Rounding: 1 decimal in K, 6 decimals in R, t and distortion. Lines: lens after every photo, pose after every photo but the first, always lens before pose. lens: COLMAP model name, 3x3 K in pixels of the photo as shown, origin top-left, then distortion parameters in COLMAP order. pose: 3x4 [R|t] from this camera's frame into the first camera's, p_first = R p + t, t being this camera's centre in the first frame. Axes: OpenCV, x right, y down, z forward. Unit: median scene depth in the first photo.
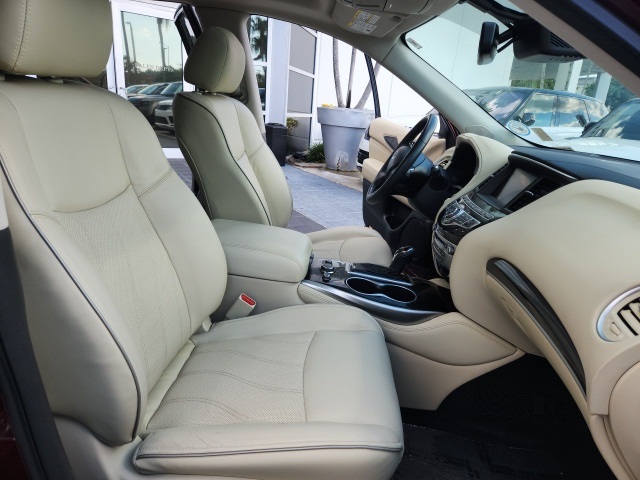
lens RADIAL K [[414.6, 0, 308.9], [0, 414.6, 254.9], [0, 0, 1]] dist [0.058616, -0.050245]
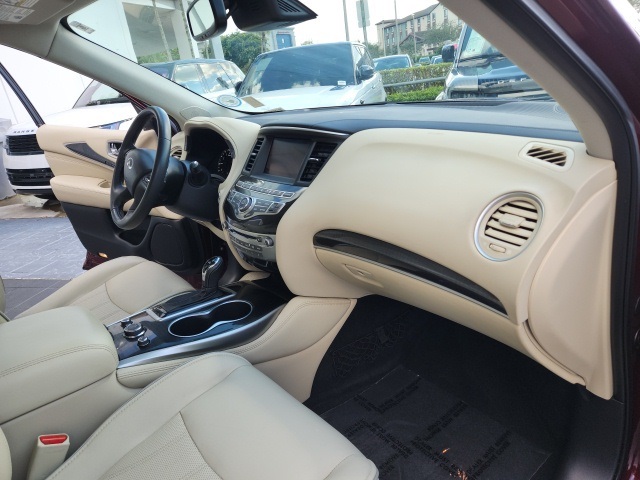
lens RADIAL K [[428.4, 0, 328.6], [0, 428.4, 242.8], [0, 0, 1]] dist [0.065839, -0.060915]
pose [[0.680325, -0.415594, 0.603688, -0.121306], [0.409483, 0.898672, 0.157202, -0.087764], [-0.607849, 0.140251, 0.781568, 0.149711]]
